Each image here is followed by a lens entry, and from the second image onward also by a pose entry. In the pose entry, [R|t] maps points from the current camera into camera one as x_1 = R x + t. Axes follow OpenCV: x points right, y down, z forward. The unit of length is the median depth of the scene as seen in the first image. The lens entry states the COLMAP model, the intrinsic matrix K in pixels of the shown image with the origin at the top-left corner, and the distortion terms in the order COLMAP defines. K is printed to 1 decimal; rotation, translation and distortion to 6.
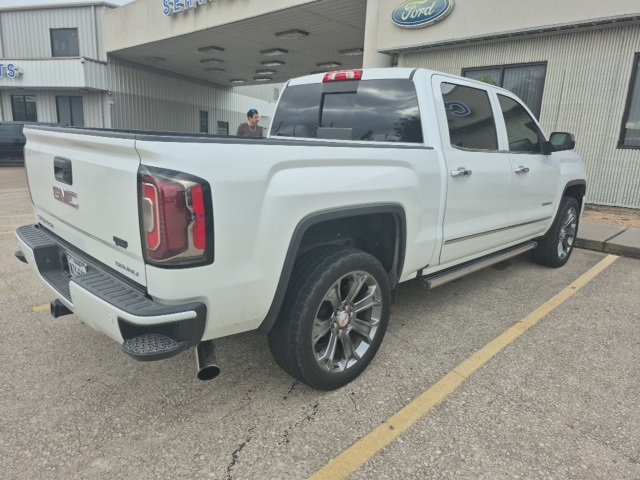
lens RADIAL K [[437.8, 0, 327.8], [0, 437.8, 238.2], [0, 0, 1]] dist [0.006748, -0.000570]
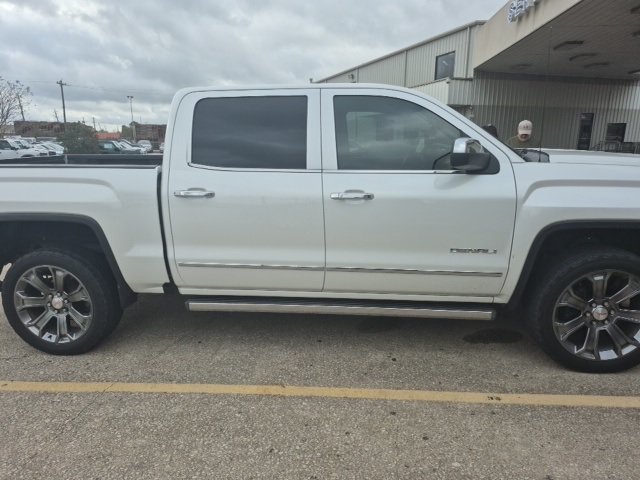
lens RADIAL K [[440.1, 0, 318.3], [0, 440.1, 238.0], [0, 0, 1]] dist [0.057318, -0.047895]
pose [[0.621294, 0.119969, -0.774340, 1.103788], [-0.137852, 0.989532, 0.042702, -0.120546], [0.771357, 0.080214, 0.631328, 0.547854]]
